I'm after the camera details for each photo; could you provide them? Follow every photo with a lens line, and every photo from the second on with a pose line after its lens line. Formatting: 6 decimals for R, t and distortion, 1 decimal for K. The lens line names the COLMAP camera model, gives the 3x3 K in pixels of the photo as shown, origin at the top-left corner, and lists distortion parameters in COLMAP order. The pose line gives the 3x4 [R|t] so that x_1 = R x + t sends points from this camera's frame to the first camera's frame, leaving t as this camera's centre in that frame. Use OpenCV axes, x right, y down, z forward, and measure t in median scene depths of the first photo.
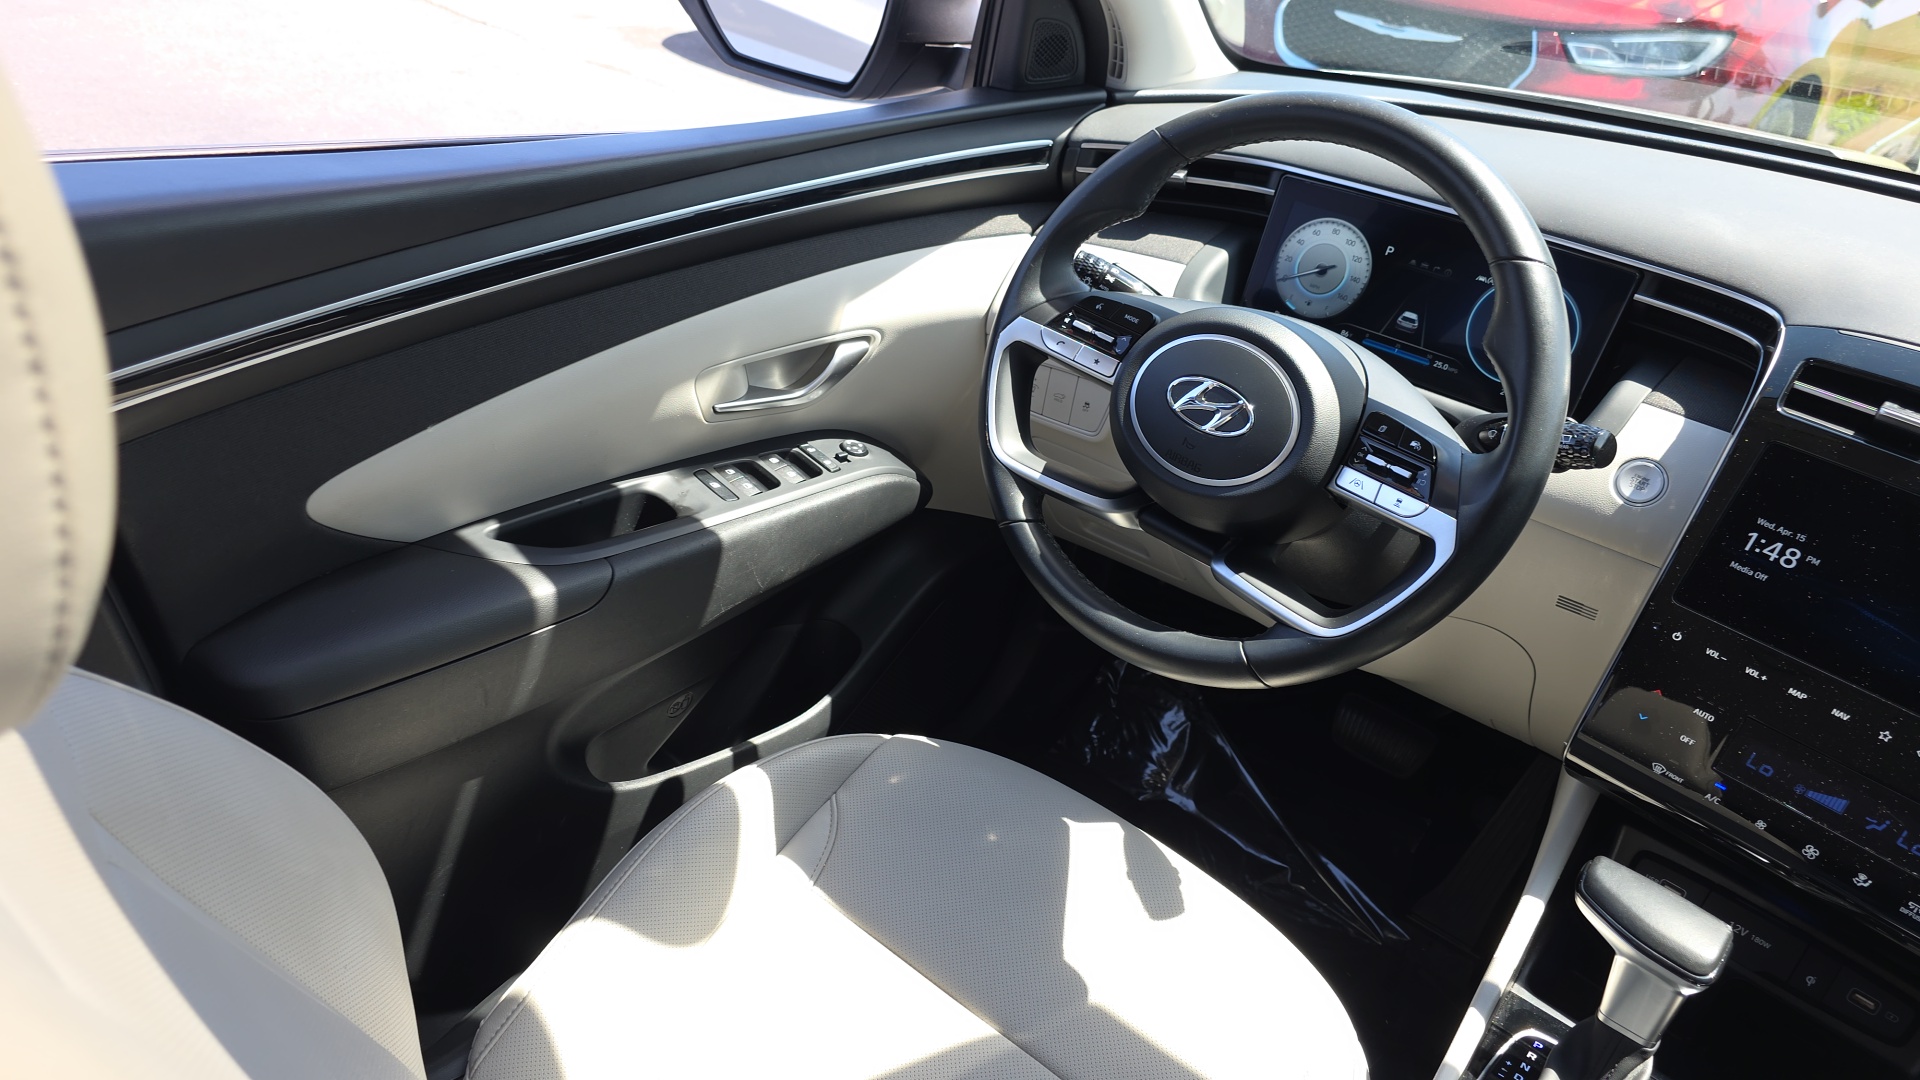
lens RADIAL K [[1300.4, 0, 937.9], [0, 1300.4, 548.4], [0, 0, 1]] dist [0.021979, -0.026540]
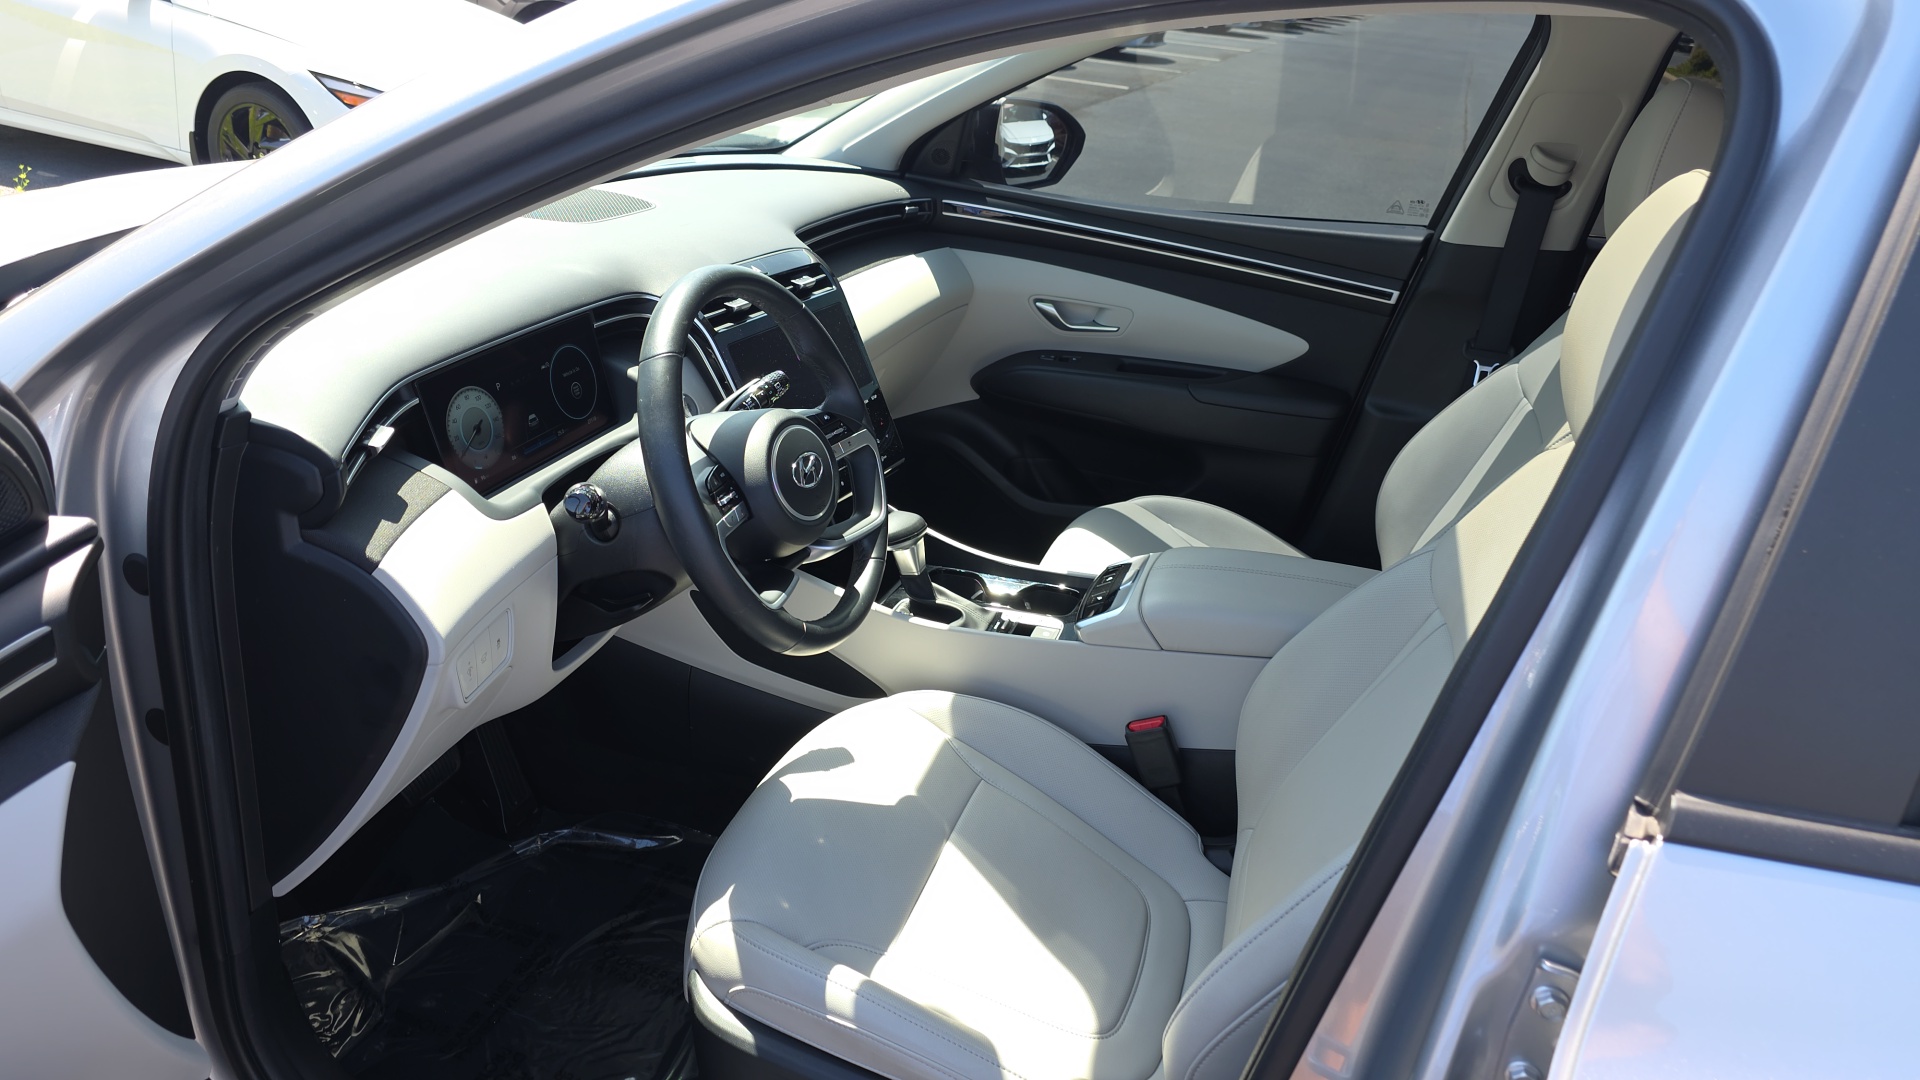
lens RADIAL K [[1294.3, 0, 937.2], [0, 1294.3, 535.0], [0, 0, 1]] dist [0.056281, -0.045787]
pose [[-0.401330, -0.459374, 0.792408, -1.034162], [0.412823, 0.681561, 0.604196, -0.833909], [-0.817626, 0.569606, -0.083891, 0.978662]]
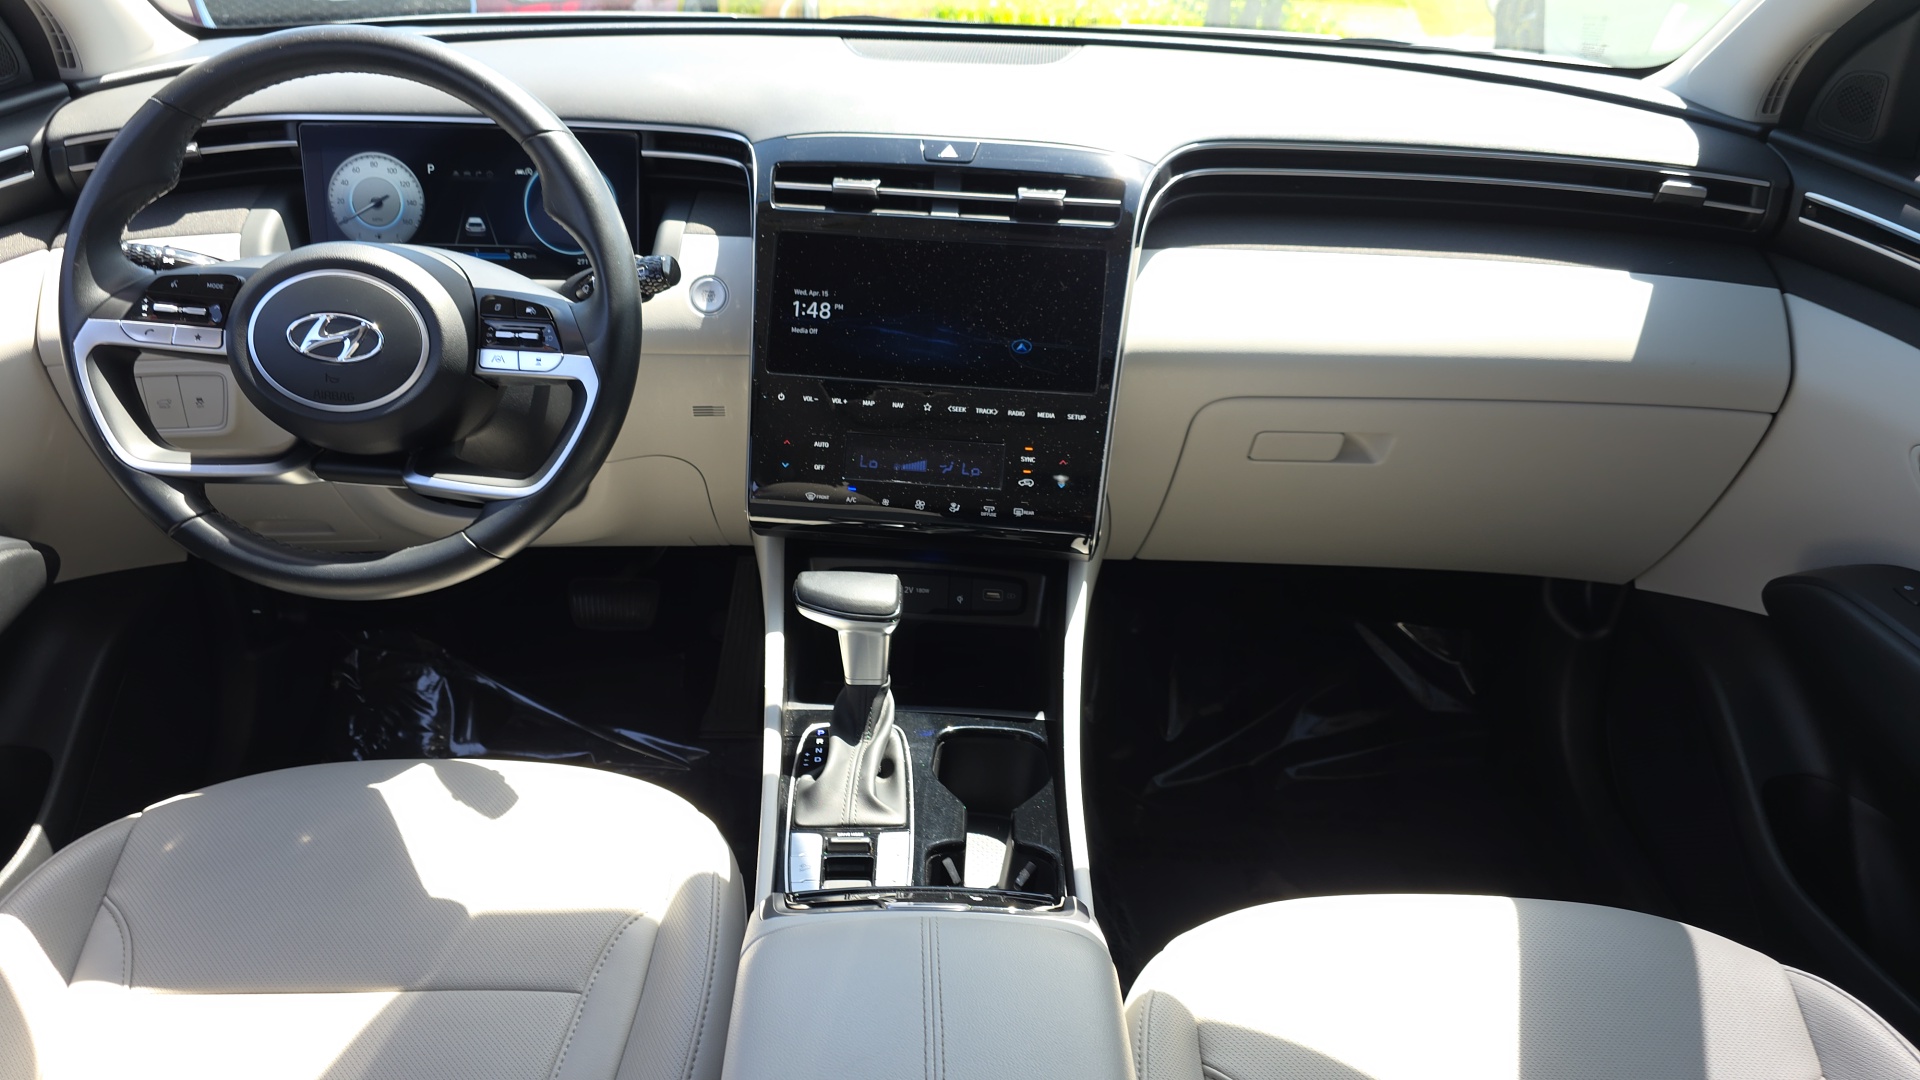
lens RADIAL K [[1281.3, 0, 919.6], [0, 1281.3, 538.2], [0, 0, 1]] dist [0.065631, -0.069797]
pose [[0.743359, -0.393488, 0.540911, -0.062884], [0.381930, 0.913571, 0.139705, 0.065731], [-0.549133, 0.102739, 0.829396, -0.095983]]
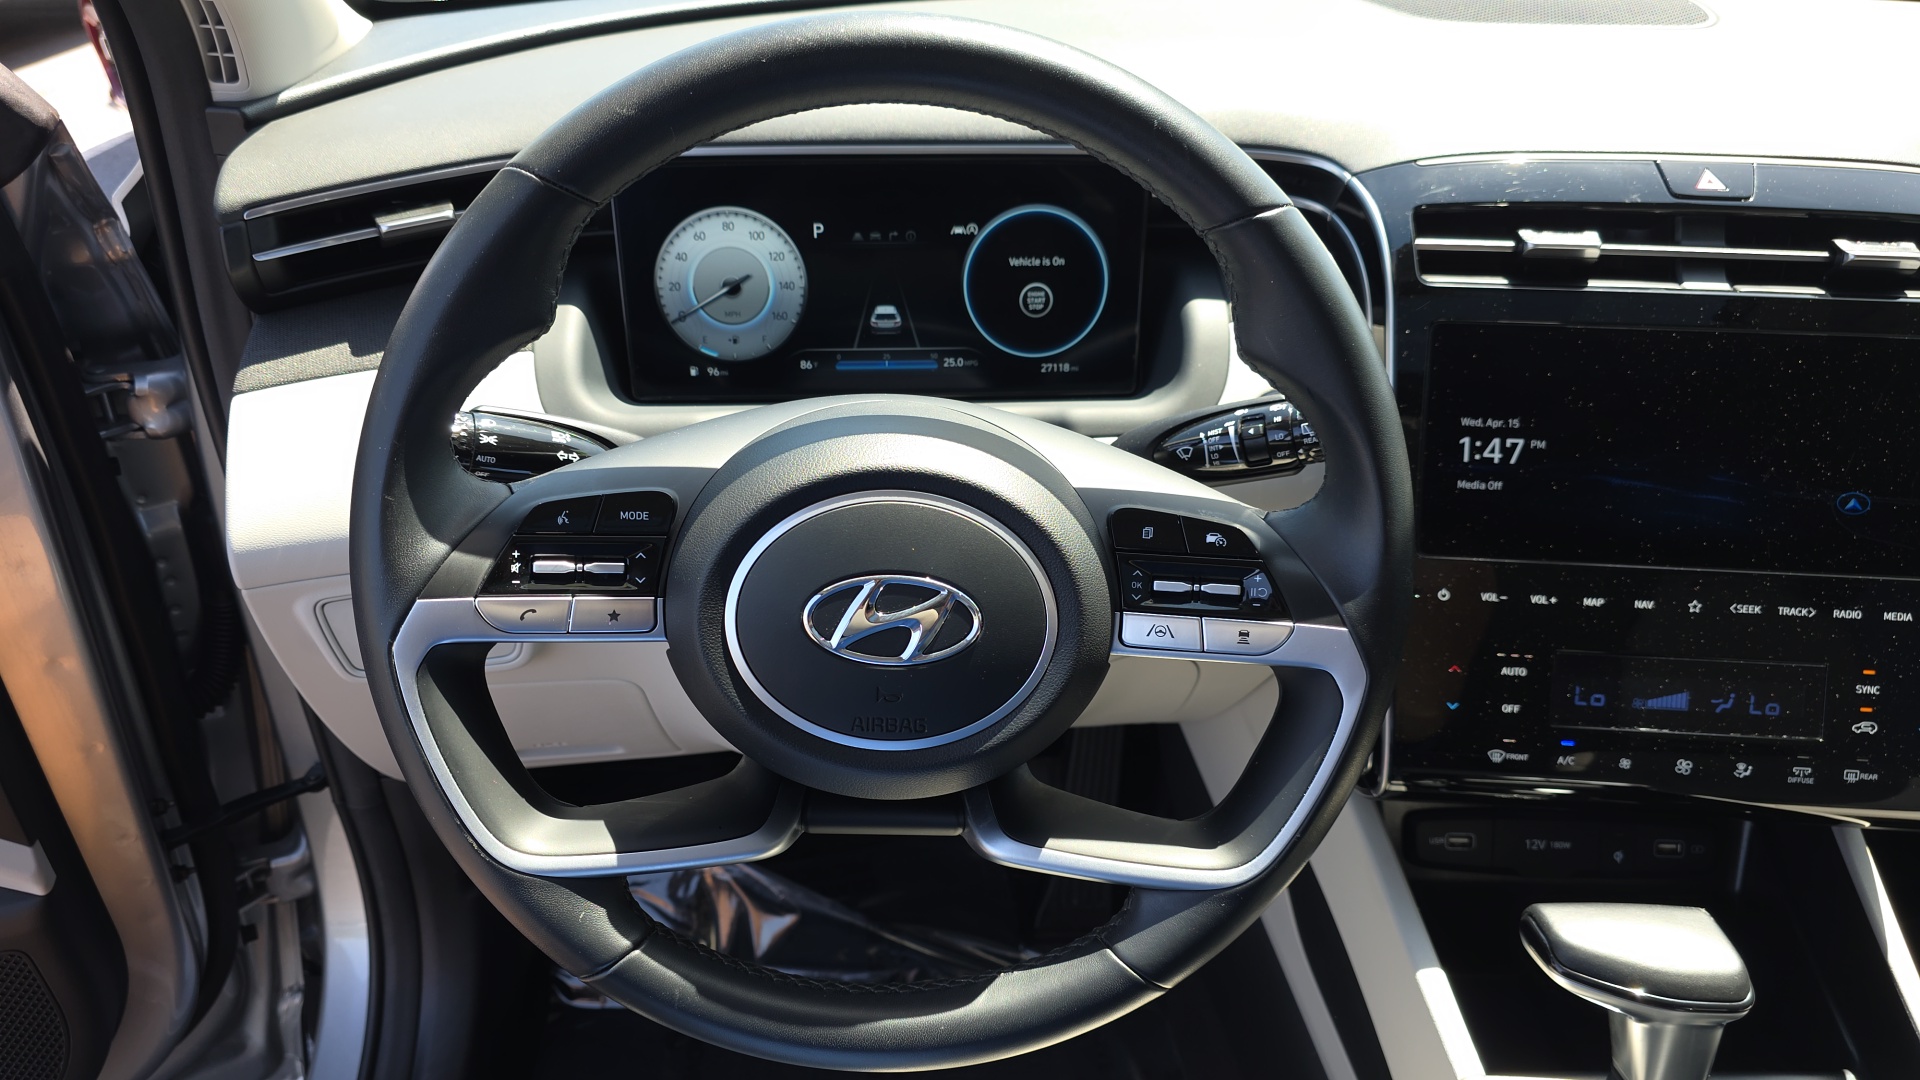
lens RADIAL K [[1305.3, 0, 953.3], [0, 1305.3, 571.1], [0, 0, 1]] dist [0.061768, -0.080374]
pose [[0.713466, -0.452429, 0.535046, -0.055693], [0.409750, 0.888821, 0.205189, -0.212290], [-0.568393, 0.072839, 0.819526, 0.484400]]
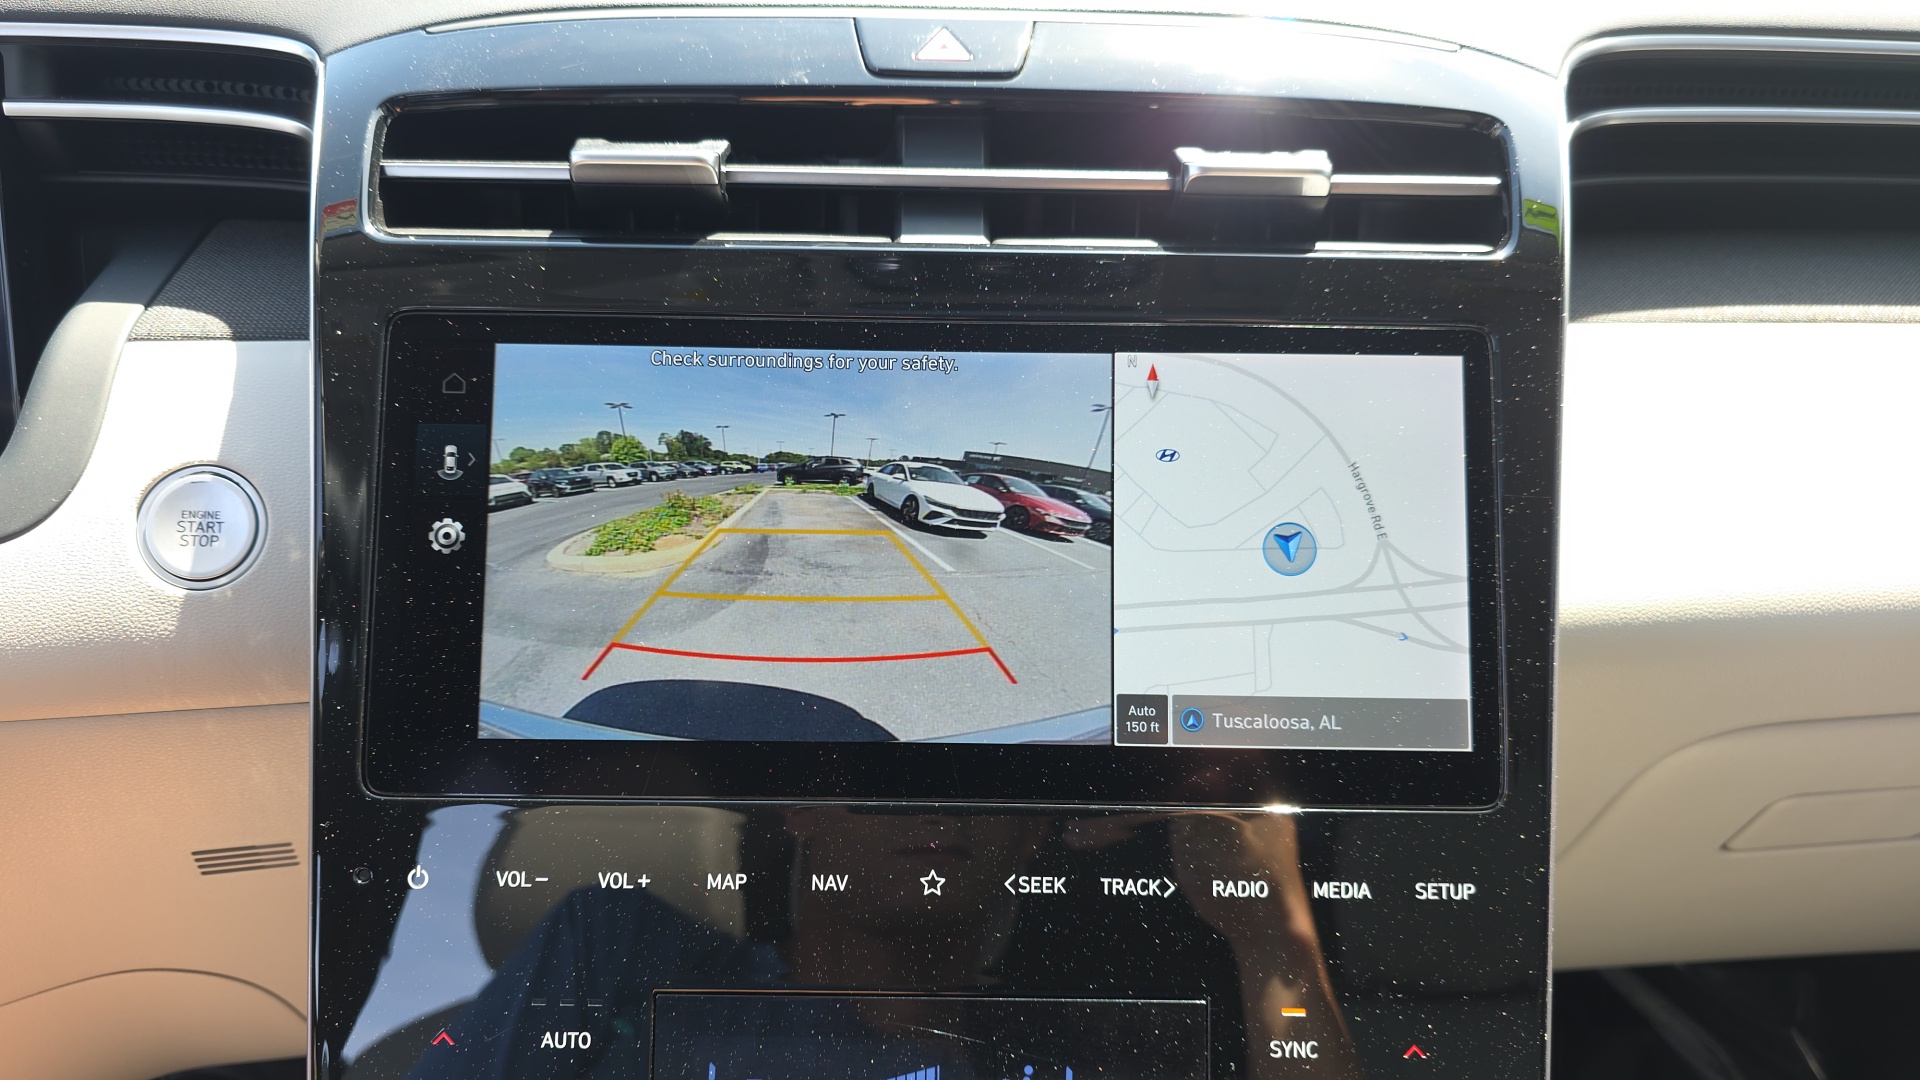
lens RADIAL K [[1363.8, 0, 930.2], [0, 1363.8, 570.8], [0, 0, 1]] dist [0.002231, -0.048092]
pose [[0.660704, -0.398056, 0.636413, 0.420713], [0.423361, 0.897713, 0.121971, 0.004022], [-0.619868, 0.188845, 0.761644, 0.561452]]
